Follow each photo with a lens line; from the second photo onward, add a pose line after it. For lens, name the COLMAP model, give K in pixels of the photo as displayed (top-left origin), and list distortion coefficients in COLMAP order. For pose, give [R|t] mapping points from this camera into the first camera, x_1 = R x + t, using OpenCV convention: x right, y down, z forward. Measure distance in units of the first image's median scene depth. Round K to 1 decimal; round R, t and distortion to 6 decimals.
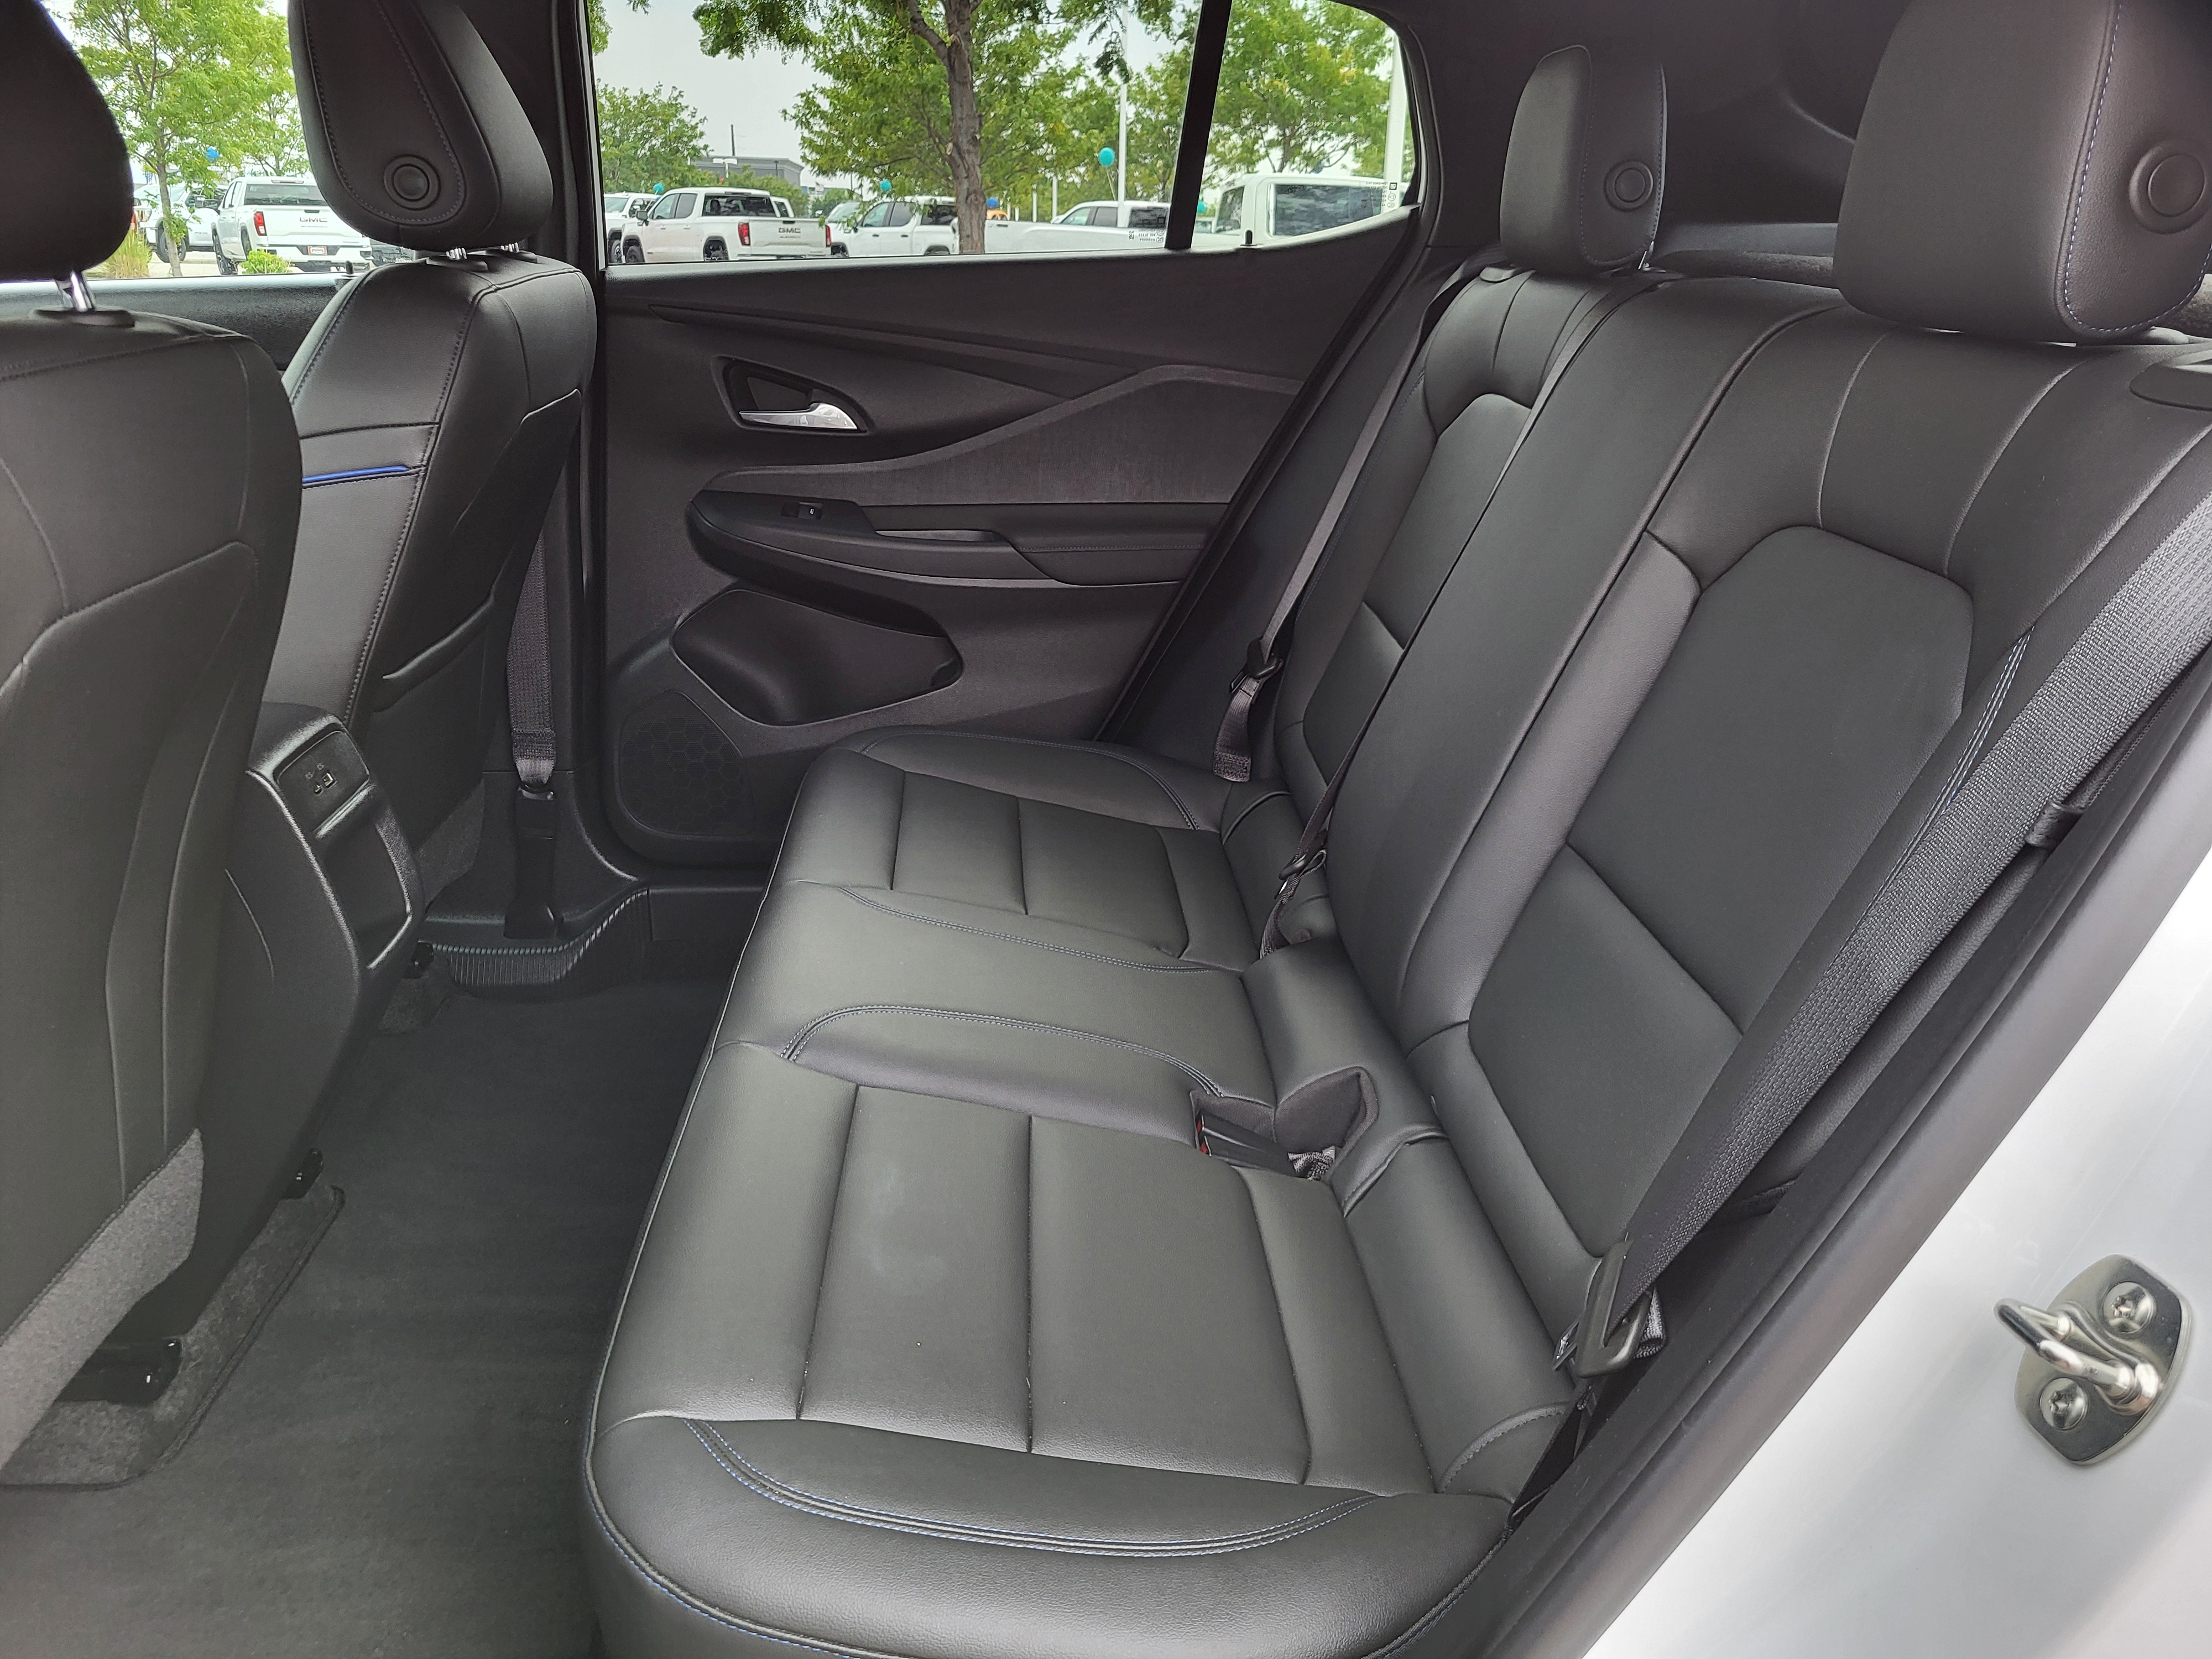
lens RADIAL K [[1731.2, 0, 1106.0], [0, 1731.2, 829.5], [0, 0, 1]] dist [0.034613, 0.002521]
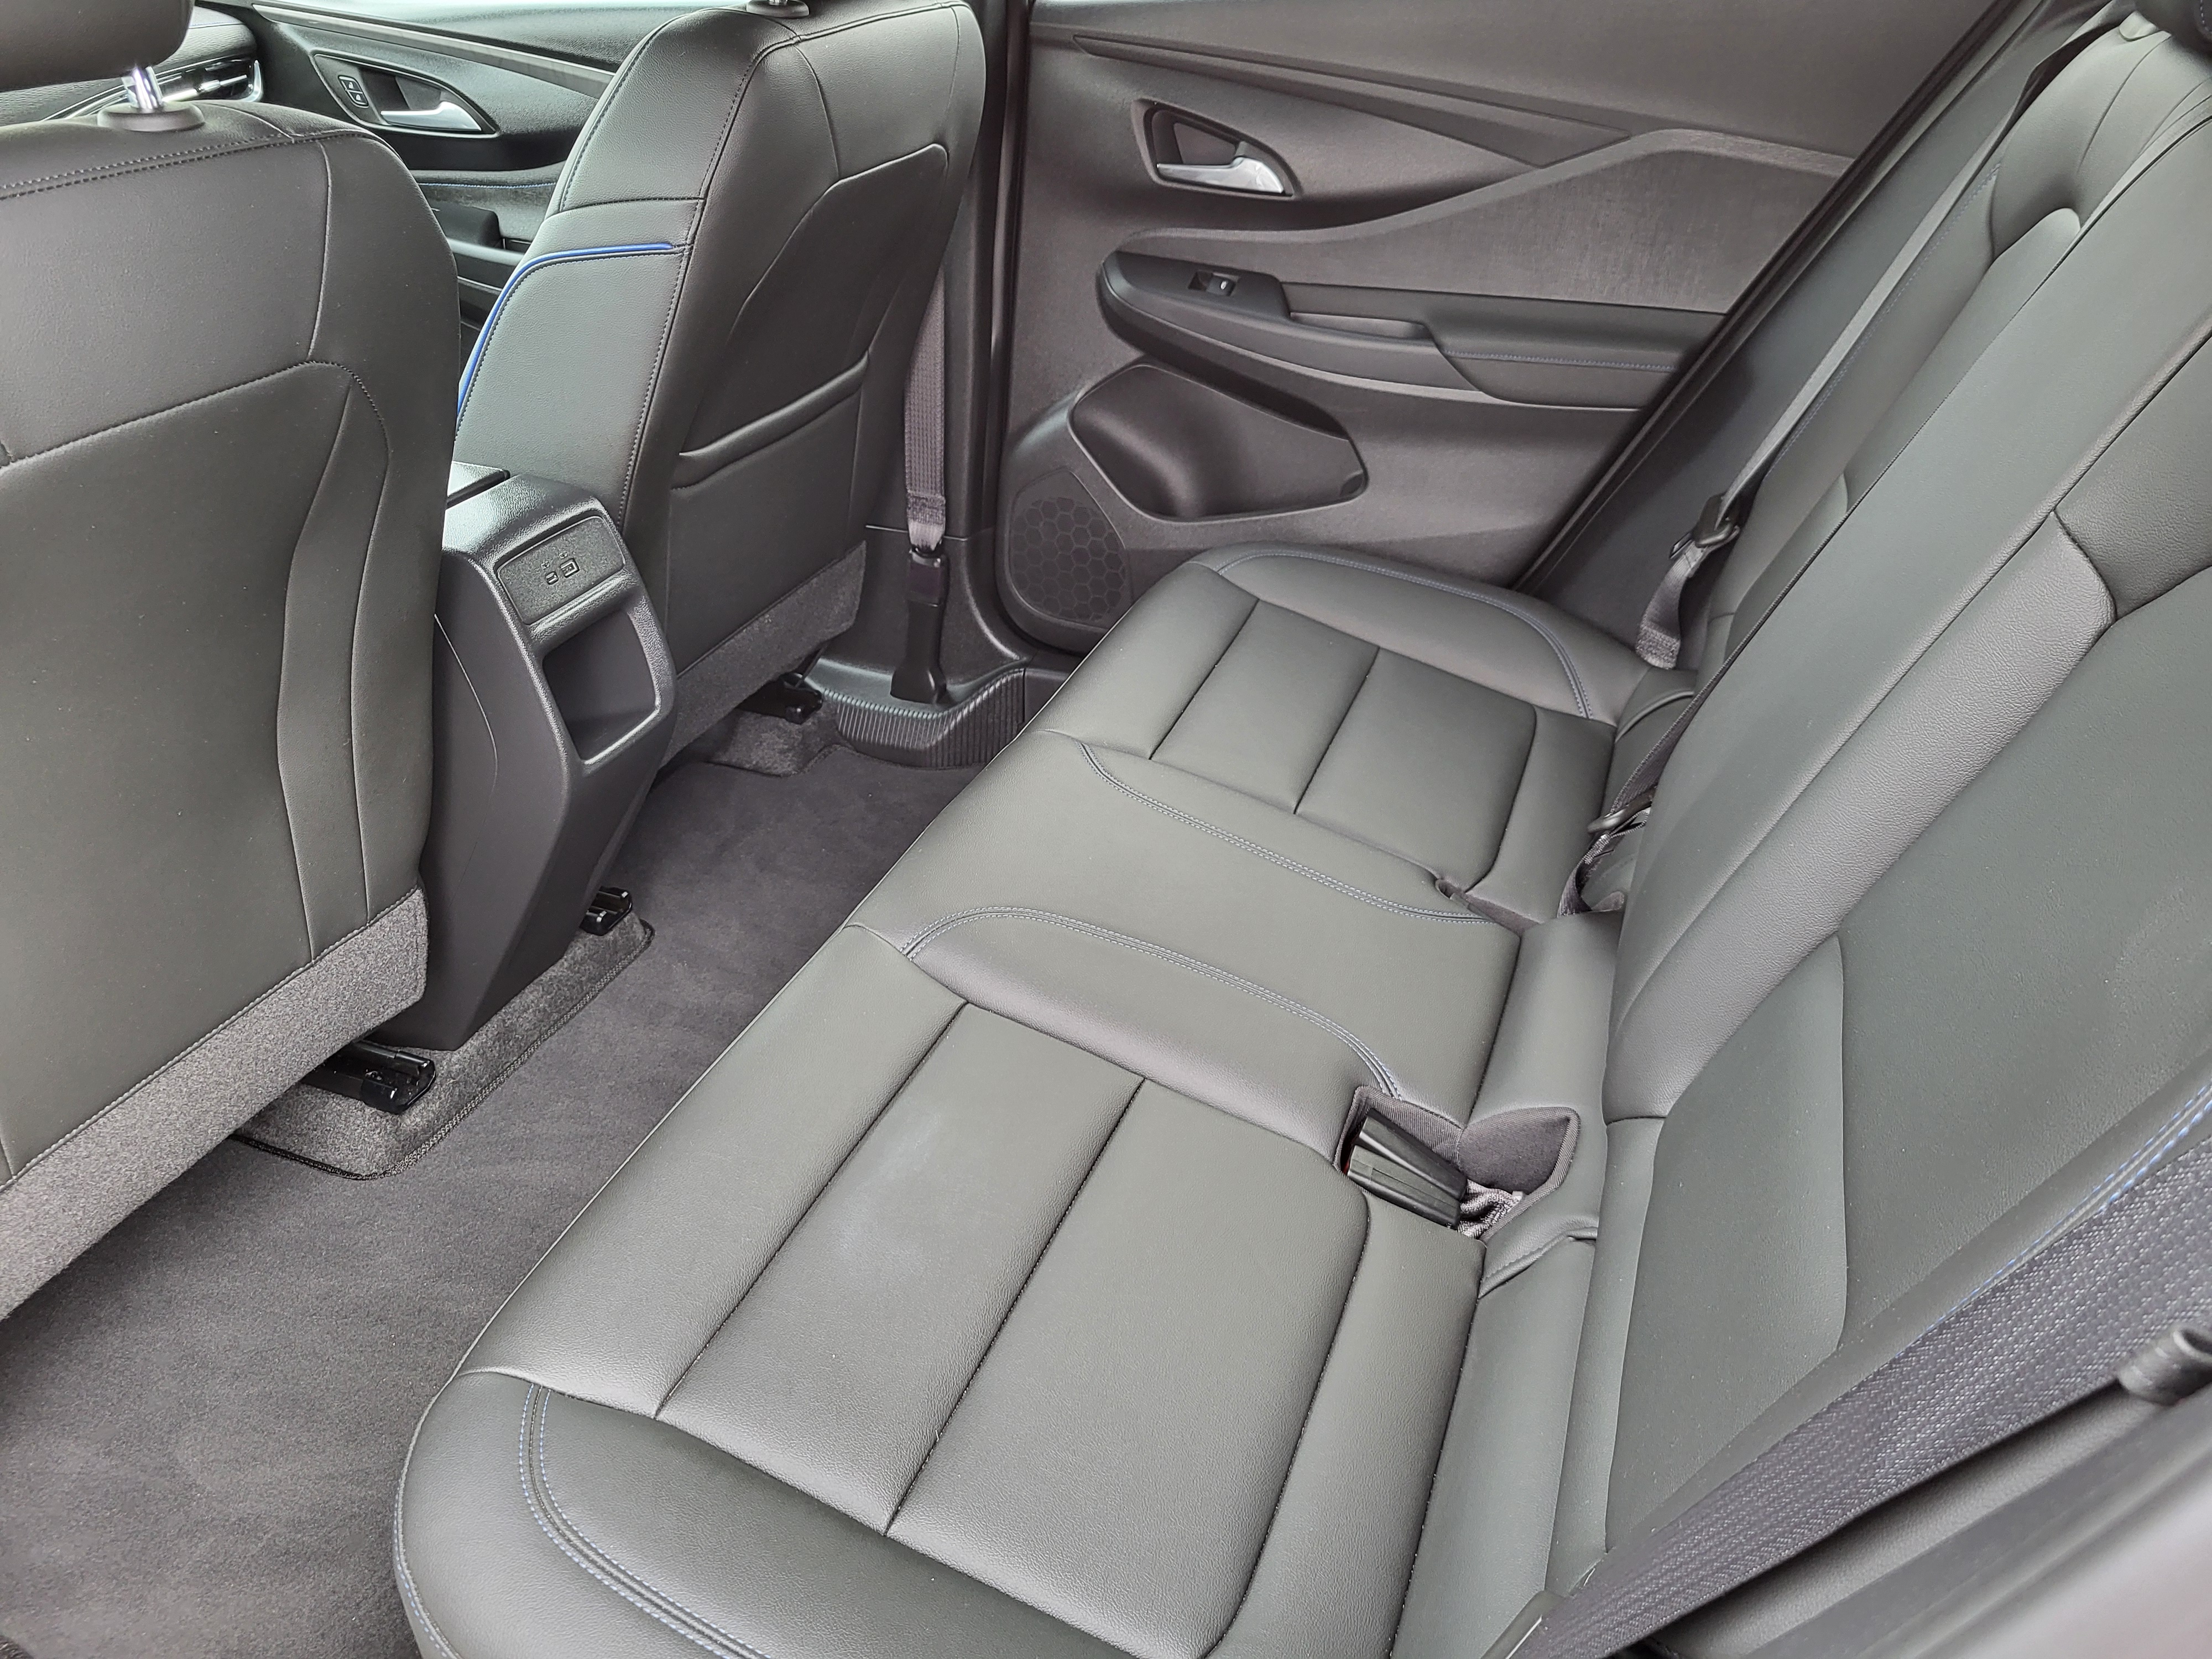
lens RADIAL K [[1709.5, 0, 1103.5], [0, 1709.5, 799.3], [0, 0, 1]] dist [0.033783, -0.010243]
pose [[0.909747, 0.193072, -0.367538, 0.149023], [-0.130057, 0.973260, 0.189340, -0.086979], [0.394266, -0.124450, 0.910531, 0.149095]]
